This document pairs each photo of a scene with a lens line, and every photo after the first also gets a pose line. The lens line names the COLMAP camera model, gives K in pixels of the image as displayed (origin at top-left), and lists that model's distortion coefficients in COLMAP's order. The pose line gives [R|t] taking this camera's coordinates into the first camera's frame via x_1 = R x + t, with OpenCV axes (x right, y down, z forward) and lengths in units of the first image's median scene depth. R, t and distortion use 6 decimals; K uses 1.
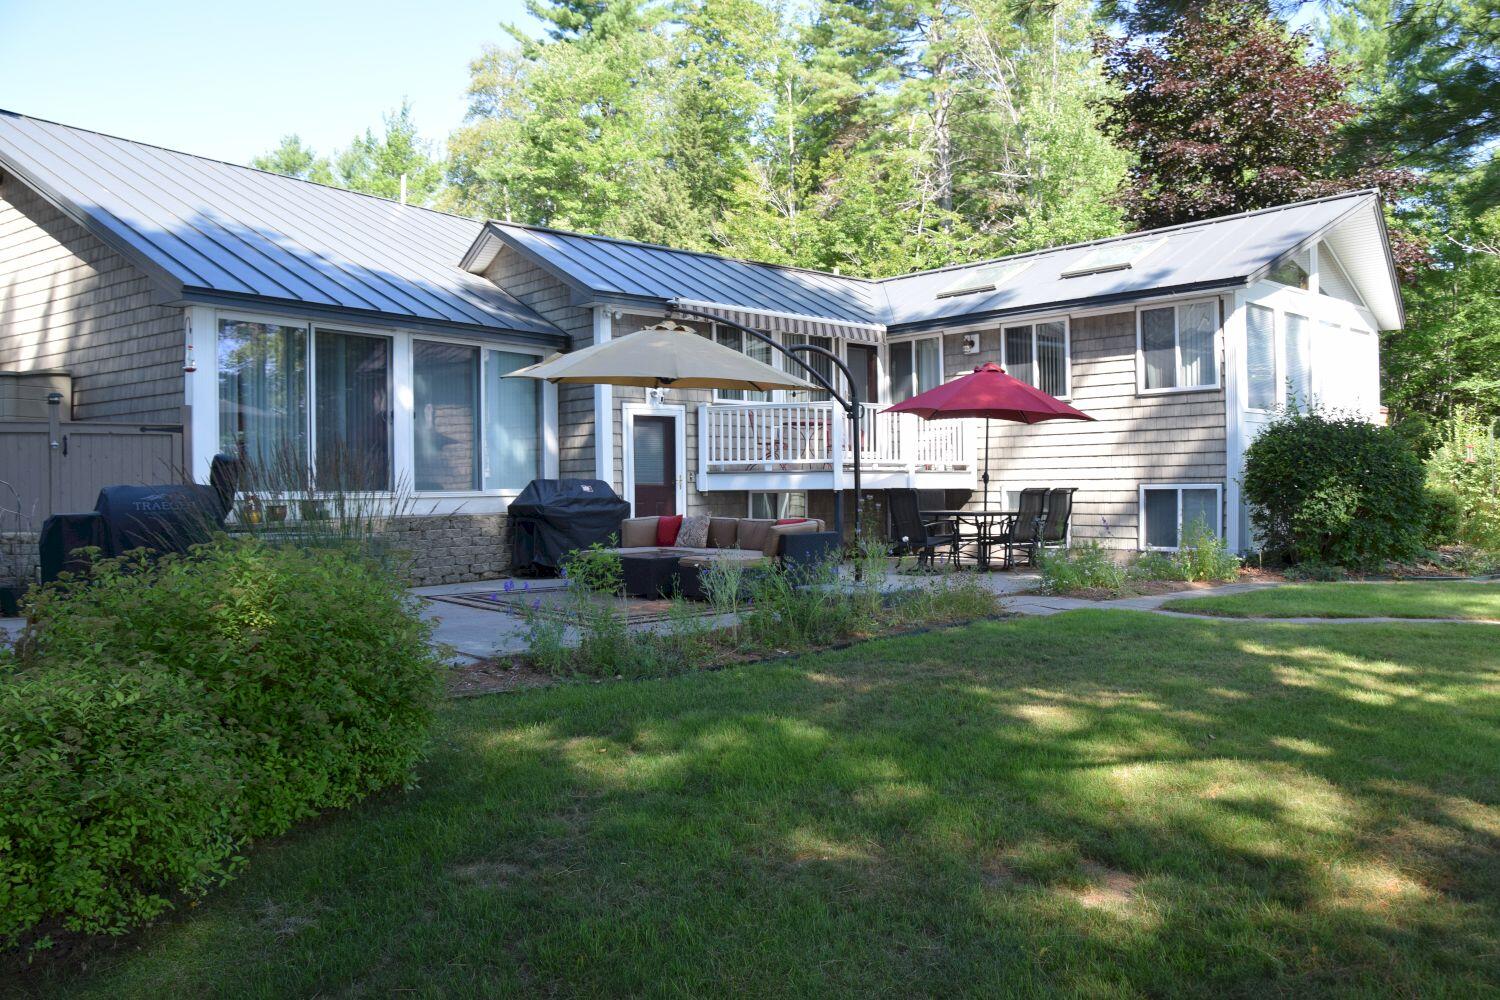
lens RADIAL K [[1174.5, 0, 750.0], [0, 1174.5, 500.0], [0, 0, 1]] dist [-0.124570, 0.012331]
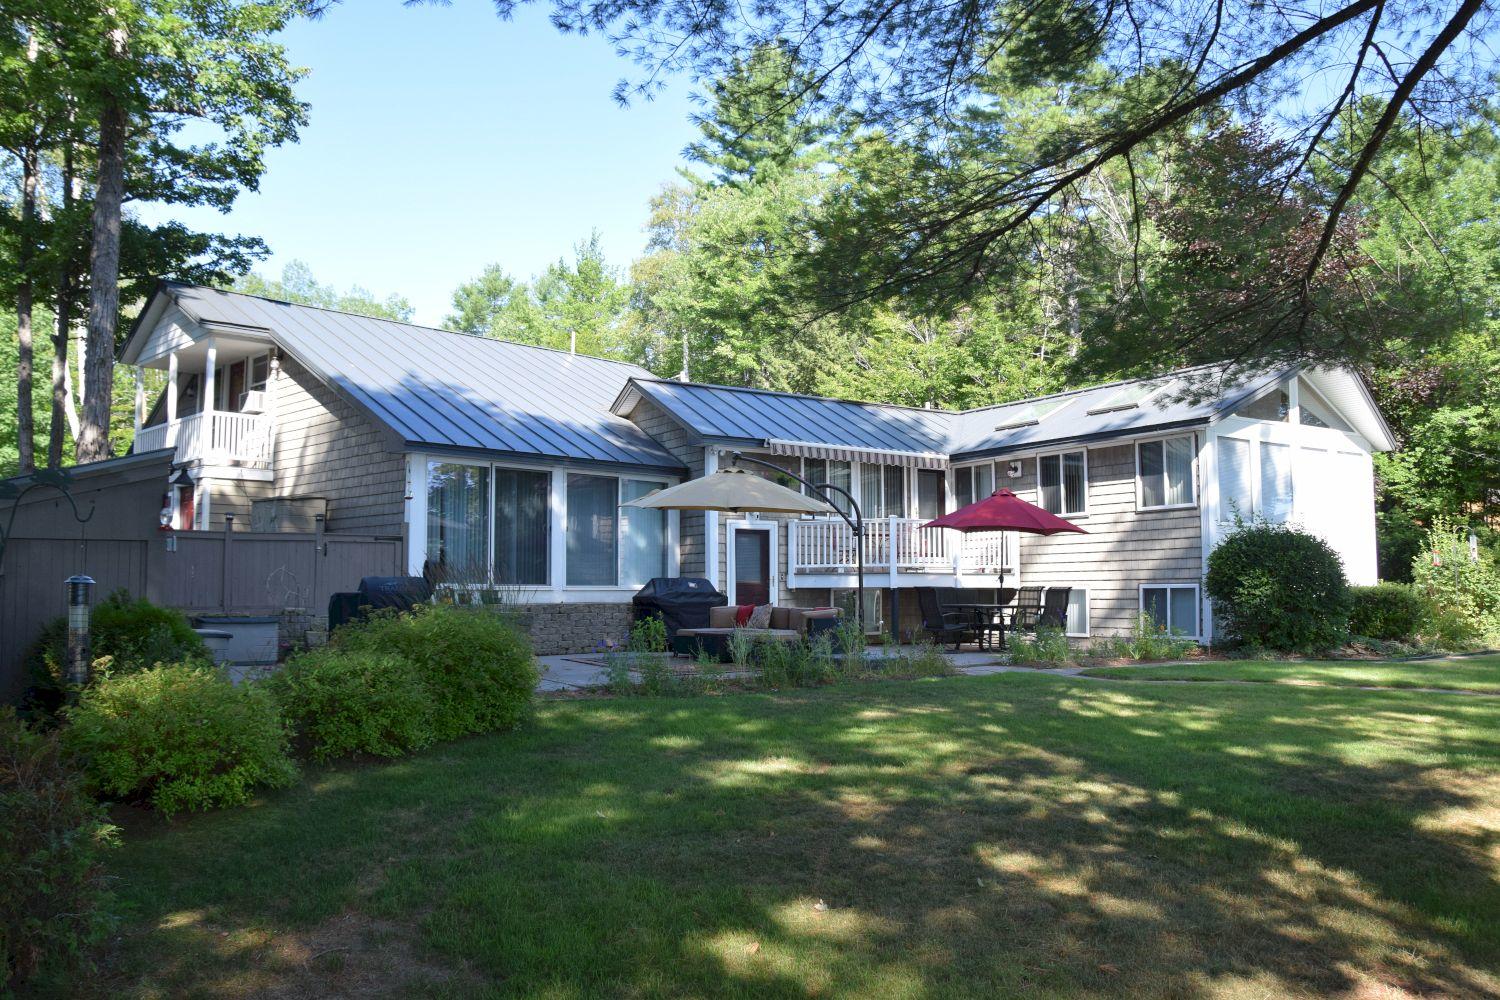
lens RADIAL K [[1174.5, 0, 750.0], [0, 1174.5, 500.0], [0, 0, 1]] dist [-0.124570, 0.012331]
pose [[0.987229, -0.003021, -0.159276, 0.120261], [-0.010812, 0.996244, -0.085908, 0.006823], [0.158938, 0.086533, 0.983489, -0.267412]]
